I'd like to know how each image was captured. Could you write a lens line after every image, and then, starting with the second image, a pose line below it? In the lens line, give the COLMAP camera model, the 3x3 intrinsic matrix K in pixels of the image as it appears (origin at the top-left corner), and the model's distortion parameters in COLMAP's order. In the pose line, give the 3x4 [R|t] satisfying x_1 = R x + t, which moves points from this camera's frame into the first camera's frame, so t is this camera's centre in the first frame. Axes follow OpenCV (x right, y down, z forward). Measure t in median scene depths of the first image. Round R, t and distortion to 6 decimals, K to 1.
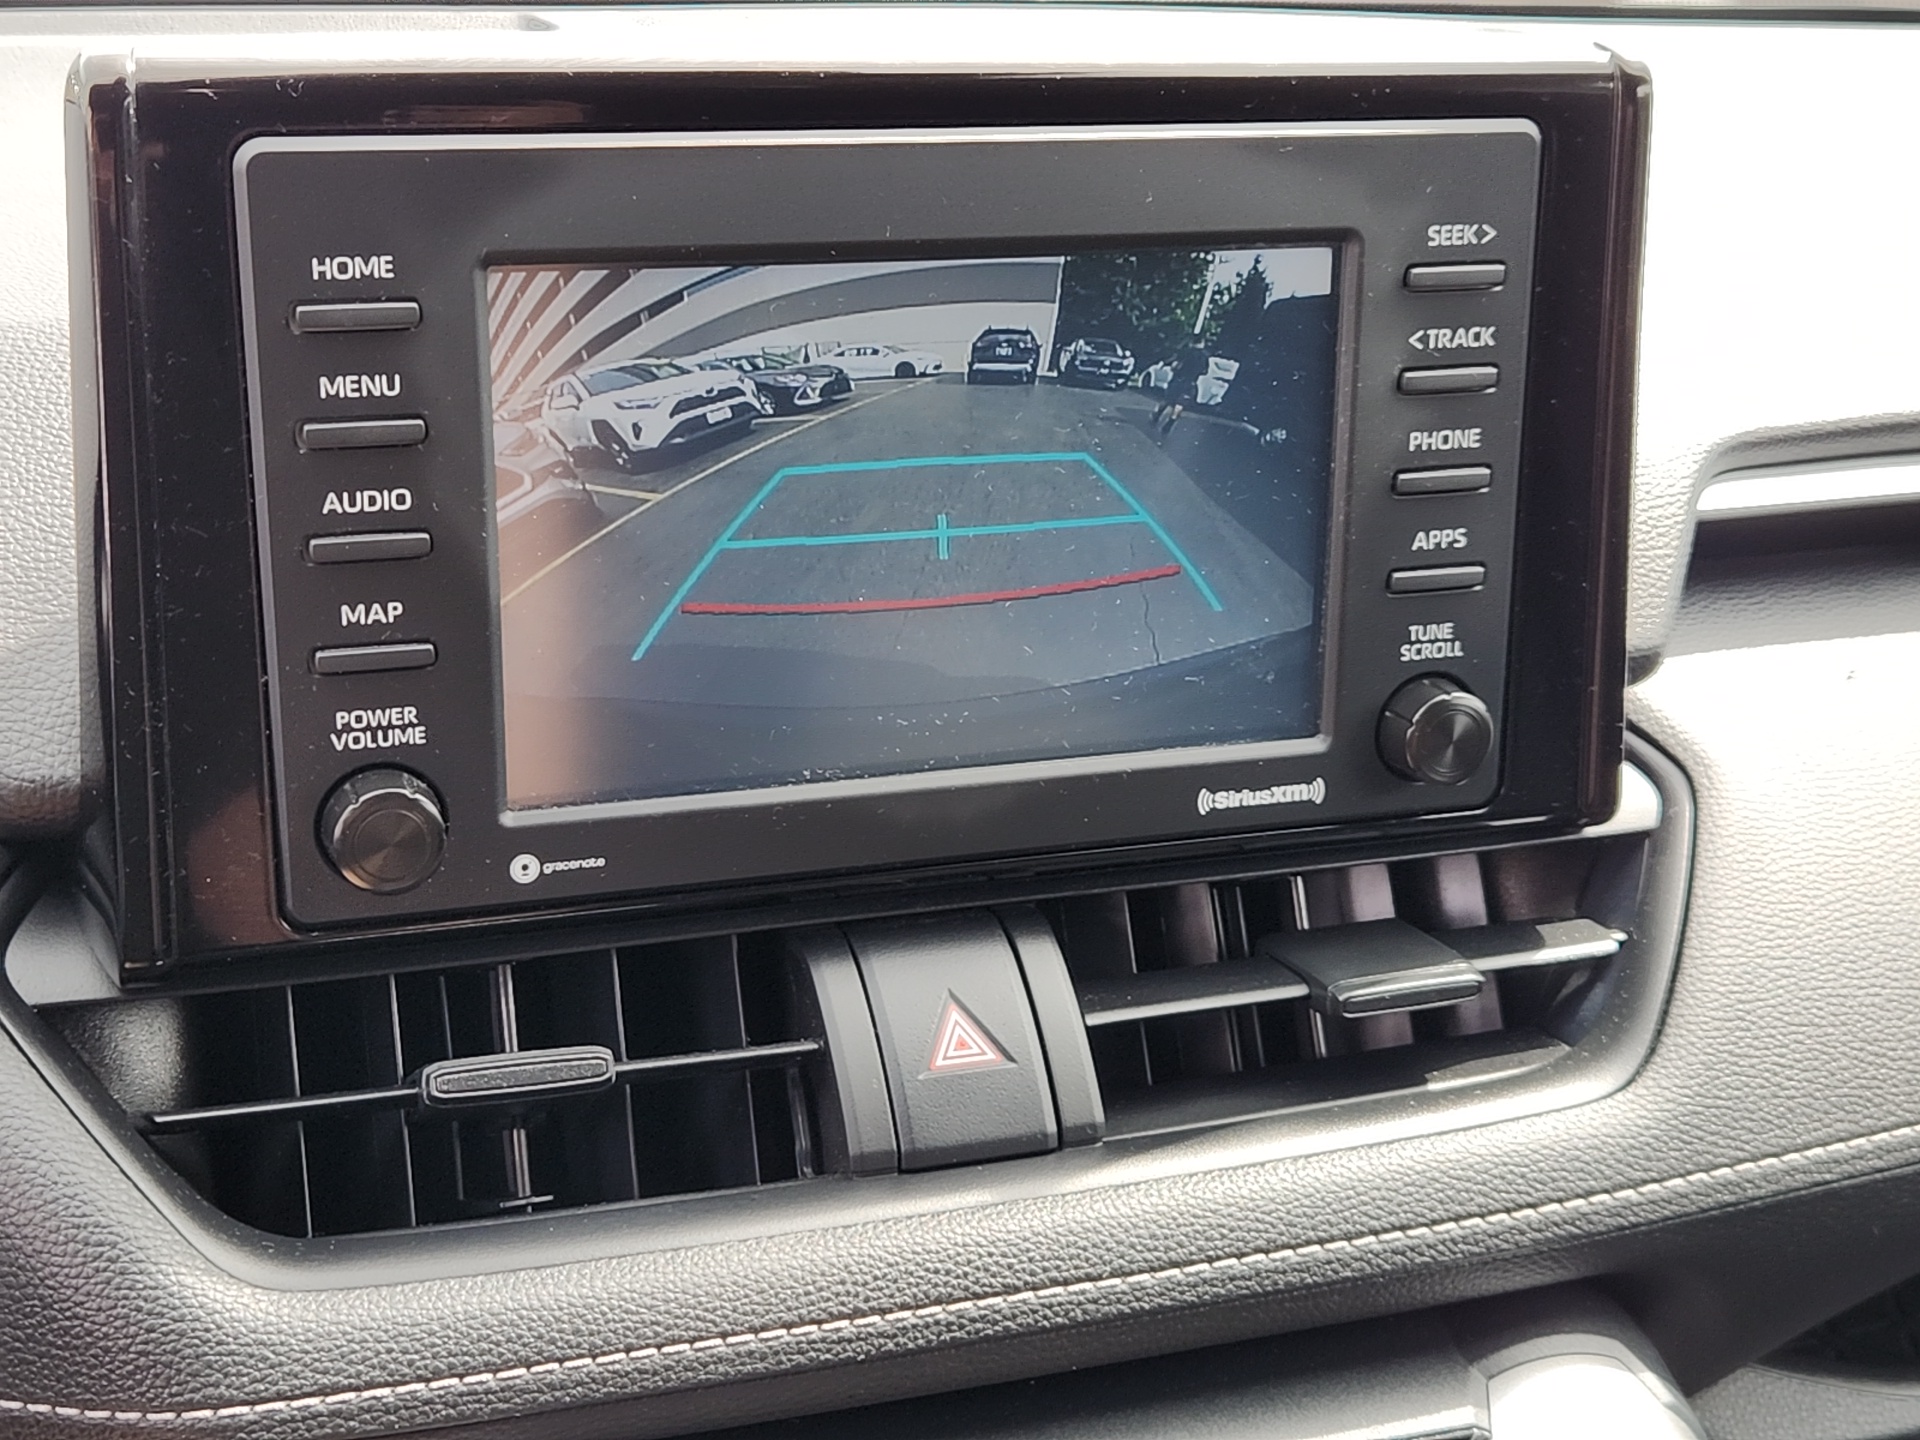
lens RADIAL K [[2764.3, 0, 951.2], [0, 2764.3, 713.4], [0, 0, 1]] dist [0.055867, 0.000000]
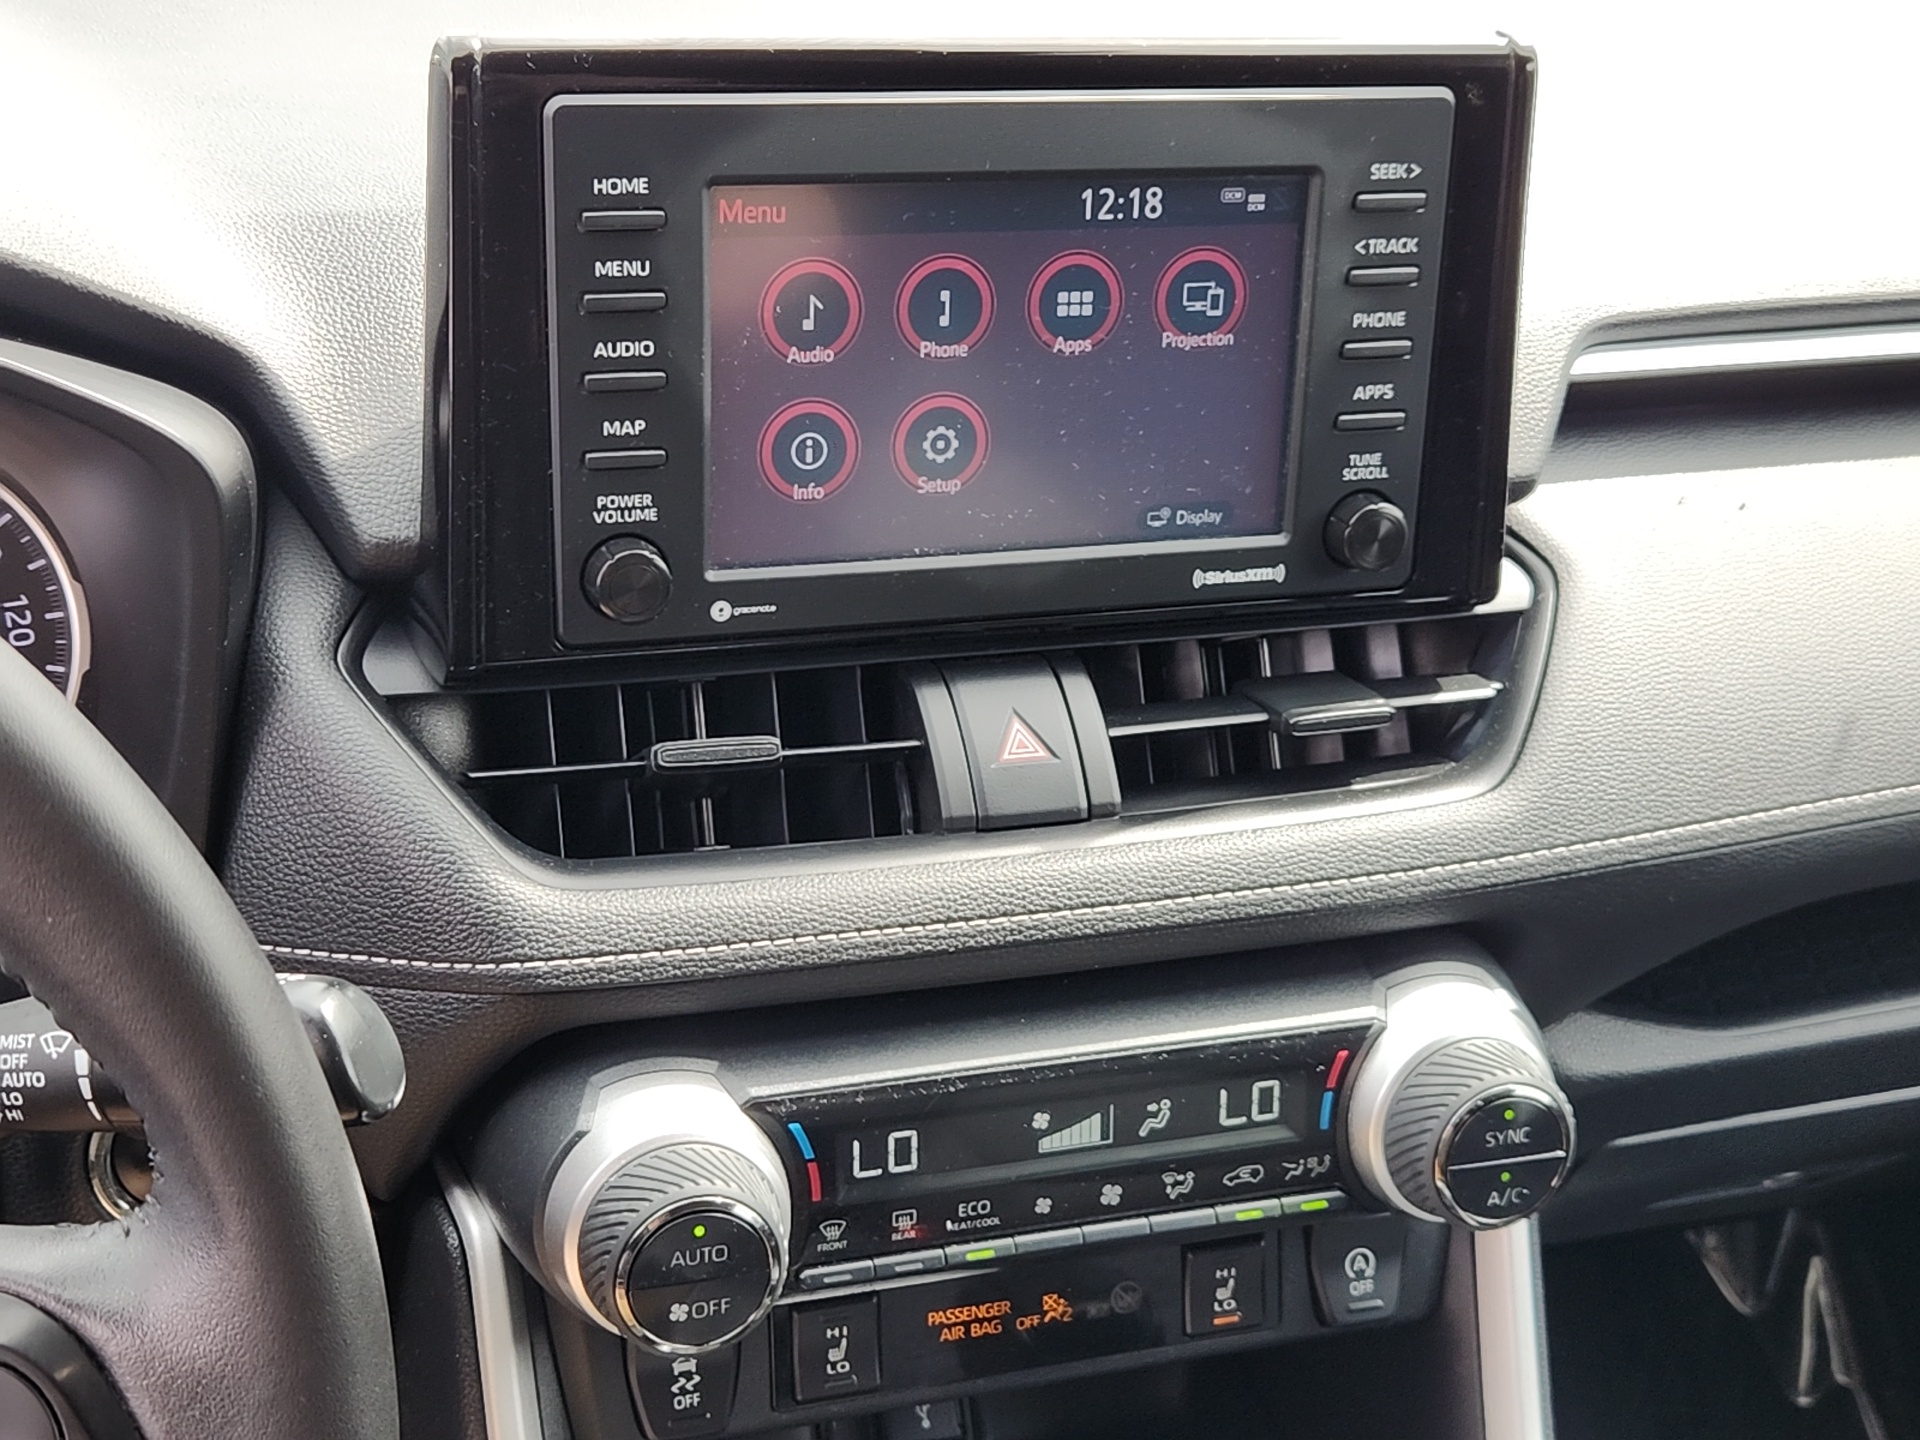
lens RADIAL K [[2604.5, 0, 945.2], [0, 2604.5, 714.9], [0, 0, 1]] dist [0.079394, 0.000000]
pose [[0.999764, 0.021728, -0.000456, -0.035537], [-0.021658, 0.997839, 0.062034, 0.023085], [0.001803, -0.062009, 0.998074, -0.333301]]
